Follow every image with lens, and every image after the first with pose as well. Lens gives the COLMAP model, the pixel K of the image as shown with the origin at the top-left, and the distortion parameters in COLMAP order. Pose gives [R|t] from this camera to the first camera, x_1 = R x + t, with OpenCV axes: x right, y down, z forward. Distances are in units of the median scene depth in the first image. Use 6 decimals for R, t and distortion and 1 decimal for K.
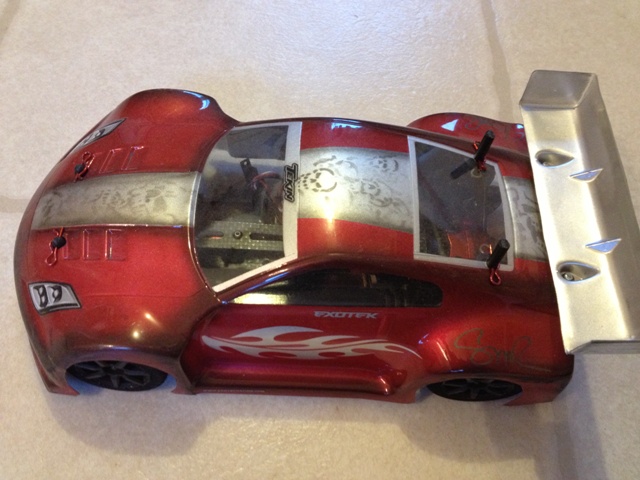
lens RADIAL K [[652.6, 0, 323.8], [0, 652.6, 239.6], [0, 0, 1]] dist [-0.008025, -0.029481]
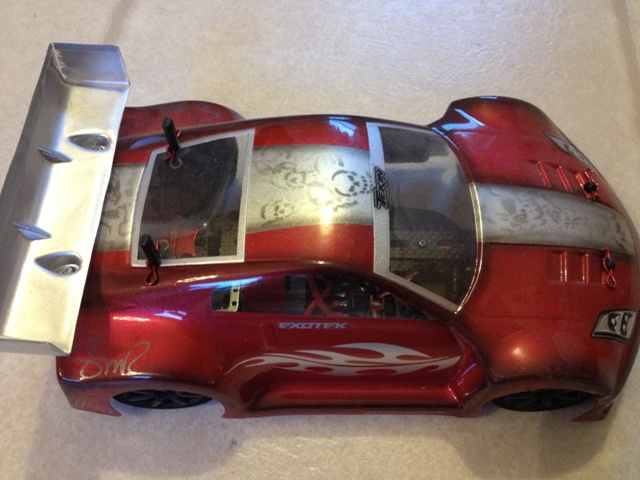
lens RADIAL K [[652.6, 0, 323.8], [0, 652.6, 239.6], [0, 0, 1]] dist [-0.008025, -0.029481]
pose [[-0.995264, -0.037682, -0.089613, 0.108016], [-0.062901, -0.453220, 0.889177, -0.924874], [-0.074121, 0.890602, 0.448703, 0.635037]]
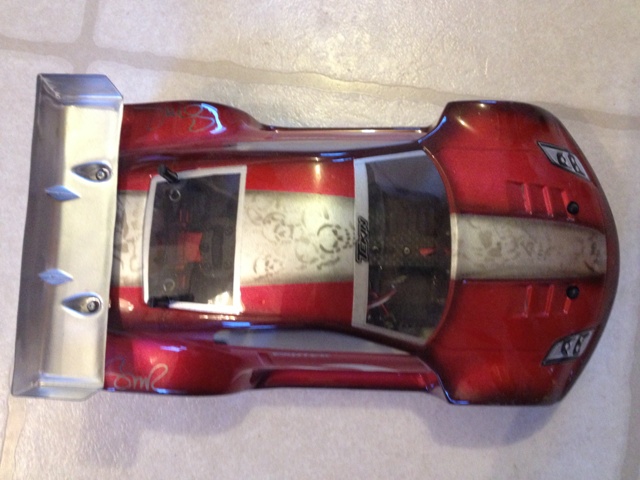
lens RADIAL K [[642.6, 0, 307.0], [0, 642.6, 239.4], [0, 0, 1]] dist [0.023355, 0.027416]
pose [[-0.999305, -0.013870, -0.034595, 0.067815], [-0.010991, -0.777245, 0.629102, -0.696693], [-0.035615, 0.629045, 0.776552, 0.220361]]
